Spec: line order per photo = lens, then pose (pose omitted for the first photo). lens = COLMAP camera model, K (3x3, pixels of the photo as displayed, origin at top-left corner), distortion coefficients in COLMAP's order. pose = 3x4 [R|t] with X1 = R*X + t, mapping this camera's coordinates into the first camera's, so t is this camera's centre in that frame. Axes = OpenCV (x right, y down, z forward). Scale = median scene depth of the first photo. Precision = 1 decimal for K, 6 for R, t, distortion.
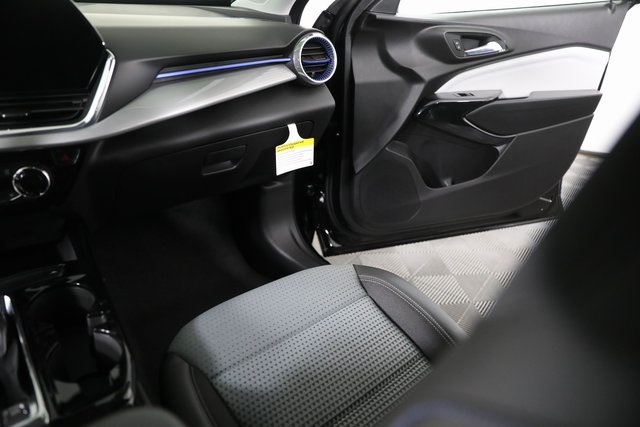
lens RADIAL K [[433.9, 0, 319.9], [0, 433.9, 212.5], [0, 0, 1]] dist [-0.107247, 0.067894]
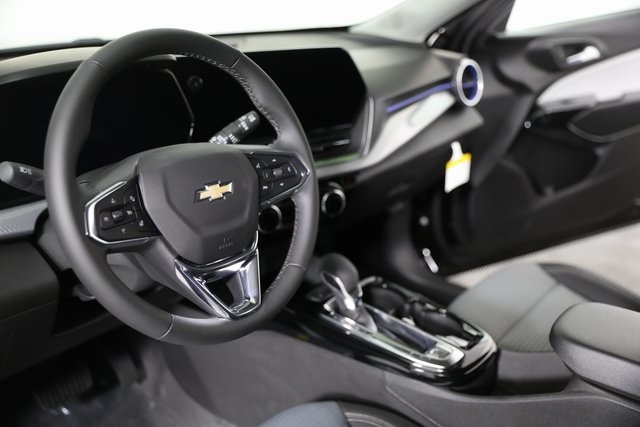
lens RADIAL K [[662.5, 0, 321.8], [0, 662.5, 212.2], [0, 0, 1]] dist [-0.001564, 0.000000]
pose [[0.982638, -0.092447, 0.160858, -0.664854], [0.107200, 0.990548, -0.085577, 0.073375], [-0.151426, 0.101335, 0.983261, -0.567196]]
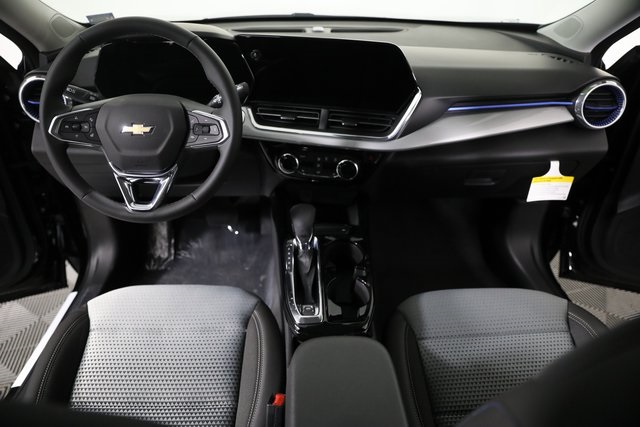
lens RADIAL K [[433.9, 0, 315.4], [0, 433.9, 214.5], [0, 0, 1]] dist [-0.107247, 0.067894]
pose [[0.786450, 0.306107, -0.536465, 0.070409], [-0.252477, 0.951997, 0.173083, -0.103053], [0.563695, -0.000676, 0.825983, -0.228884]]
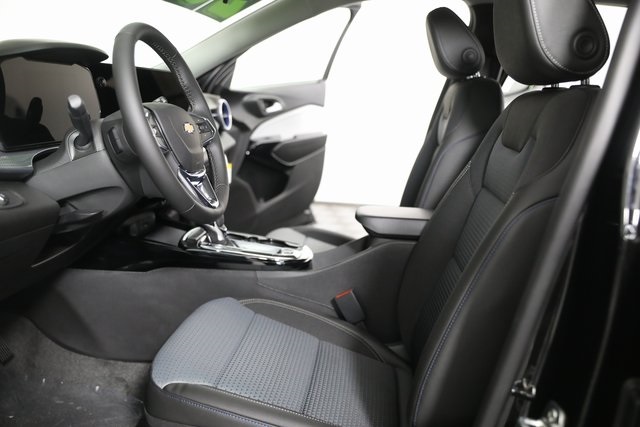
lens RADIAL K [[574.4, 0, 320.4], [0, 574.4, 210.6], [0, 0, 1]] dist [0.010148, 0.005444]
pose [[0.709546, -0.136418, 0.691328, -1.250408], [0.283573, 0.953413, -0.102911, 0.293431], [-0.645082, 0.269062, 0.715175, -0.643339]]
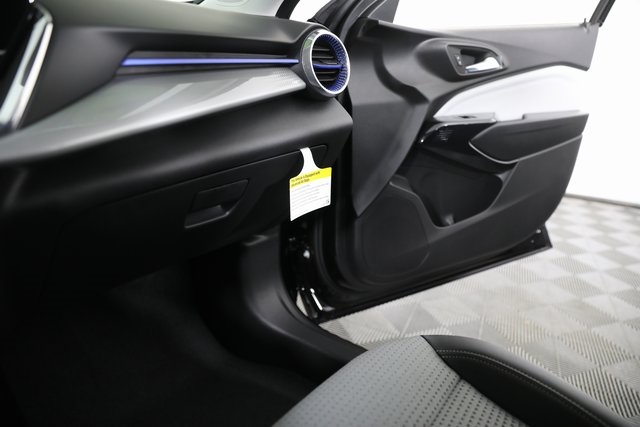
lens RADIAL K [[433.9, 0, 317.7], [0, 433.9, 210.6], [0, 0, 1]] dist [-0.107247, 0.067894]
pose [[0.978596, -0.075459, 0.191457, -0.184748], [0.100847, 0.986824, -0.126523, -0.009077], [-0.179387, 0.143123, 0.973312, 0.300432]]
